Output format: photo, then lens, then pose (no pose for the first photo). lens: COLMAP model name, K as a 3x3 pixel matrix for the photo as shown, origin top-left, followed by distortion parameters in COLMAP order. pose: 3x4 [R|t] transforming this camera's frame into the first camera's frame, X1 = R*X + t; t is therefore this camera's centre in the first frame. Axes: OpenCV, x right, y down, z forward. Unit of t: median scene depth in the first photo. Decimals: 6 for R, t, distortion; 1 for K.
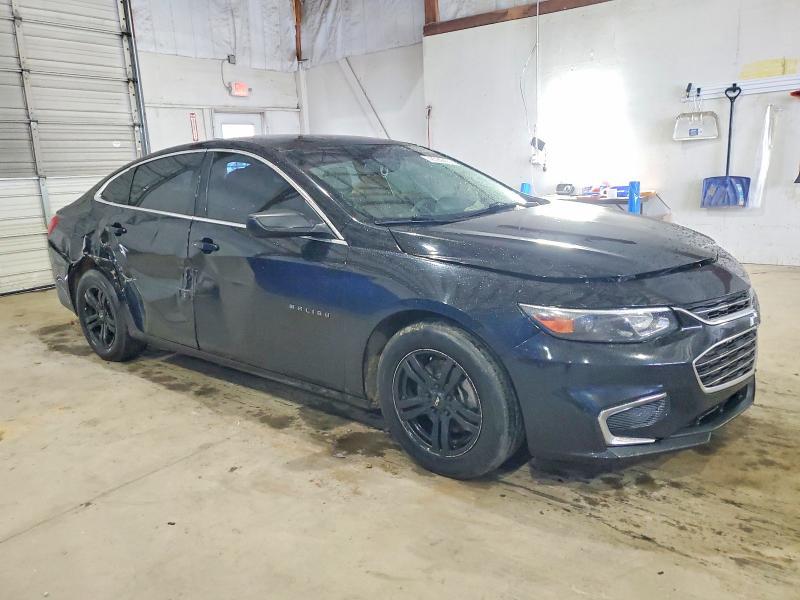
lens RADIAL K [[593.2, 0, 401.0], [0, 593.2, 300.6], [0, 0, 1]] dist [0.001169, -0.014773]
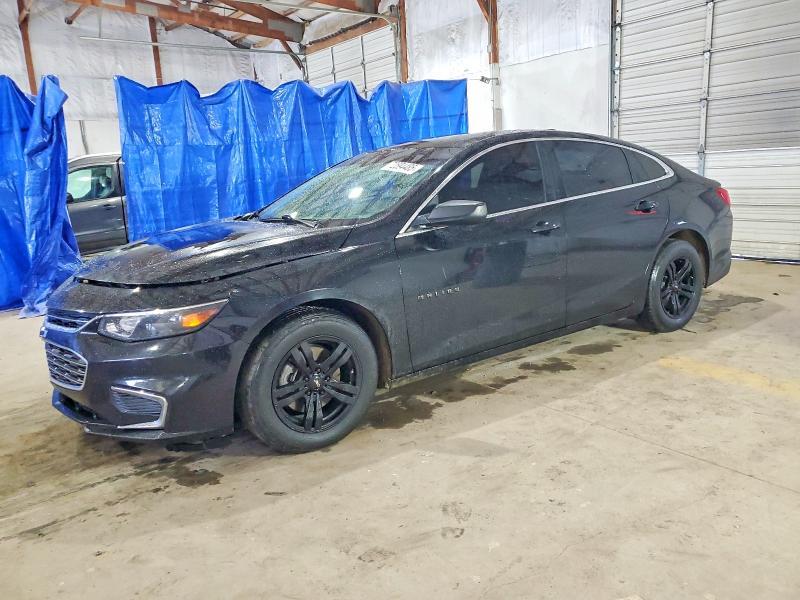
lens RADIAL K [[593.2, 0, 402.8], [0, 593.2, 302.0], [0, 0, 1]] dist [0.001169, -0.014773]
pose [[-0.218305, 0.258450, -0.941035, 1.393850], [-0.153969, 0.943094, 0.294734, -0.441294], [0.963658, 0.209232, -0.166089, 1.698187]]
